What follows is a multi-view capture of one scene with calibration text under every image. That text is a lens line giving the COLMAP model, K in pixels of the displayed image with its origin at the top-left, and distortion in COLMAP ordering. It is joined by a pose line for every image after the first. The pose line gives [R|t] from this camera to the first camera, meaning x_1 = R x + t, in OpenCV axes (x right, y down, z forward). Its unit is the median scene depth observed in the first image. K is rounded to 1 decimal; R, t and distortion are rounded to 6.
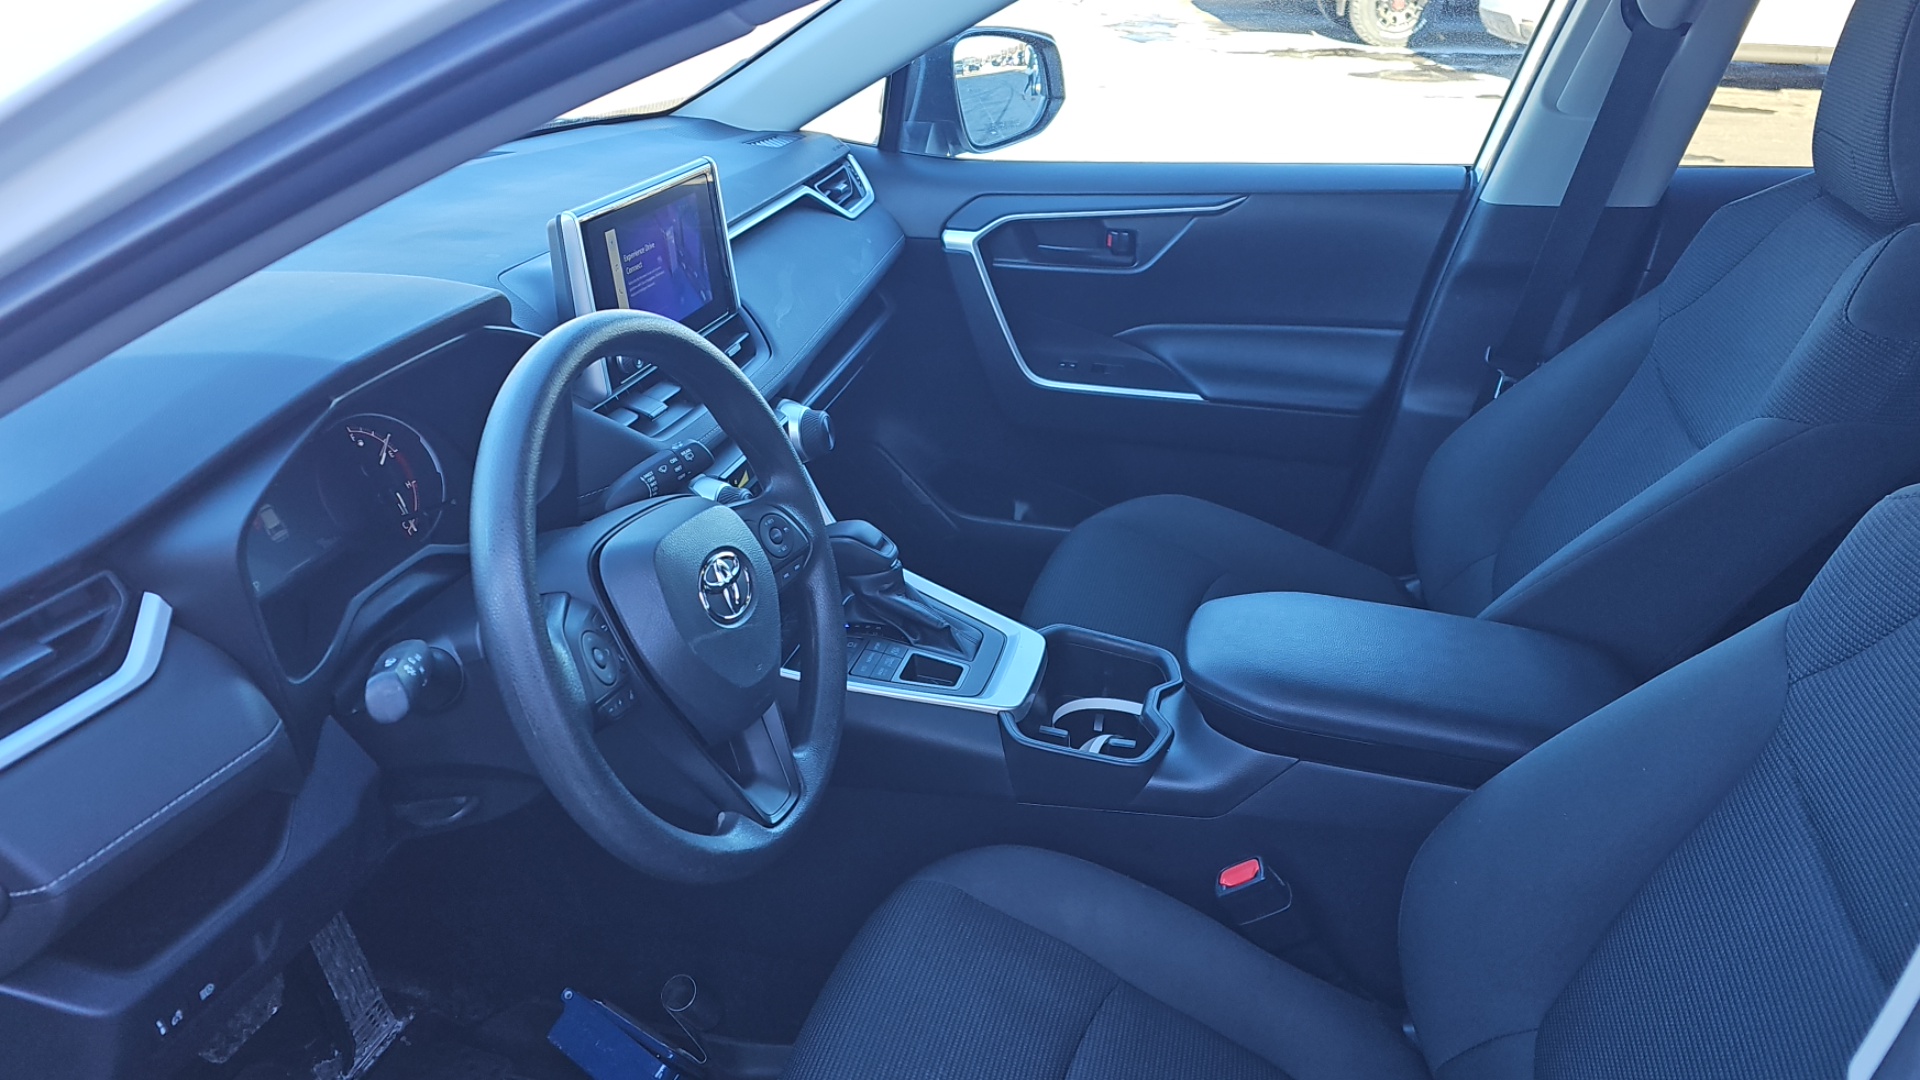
lens RADIAL K [[1371.9, 0, 948.7], [0, 1371.9, 546.7], [0, 0, 1]] dist [0.070842, -0.061271]
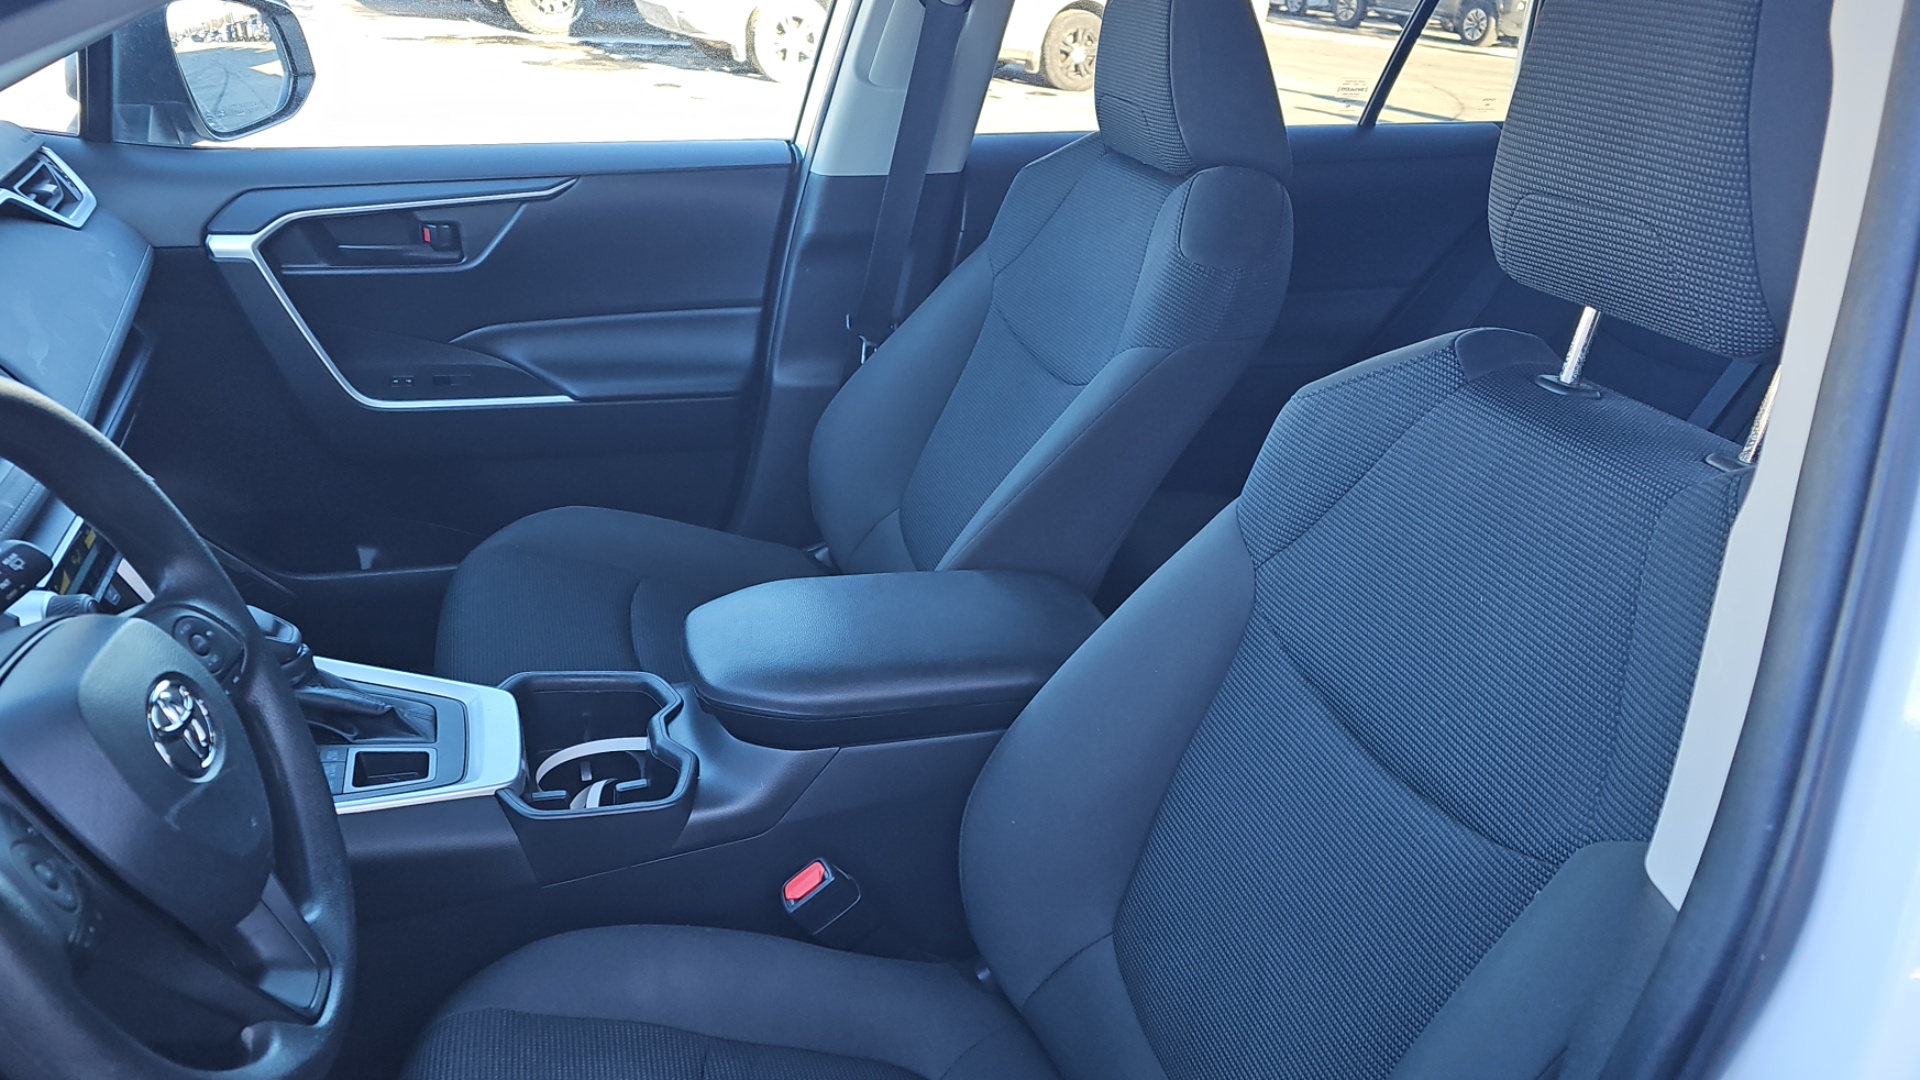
lens RADIAL K [[1371.9, 0, 987.1], [0, 1371.9, 541.3], [0, 0, 1]] dist [0.070842, -0.061271]
pose [[0.830081, -0.187548, 0.525158, -0.092807], [0.186425, 0.980893, 0.055634, -0.014958], [-0.525558, 0.051722, 0.849184, 0.077555]]
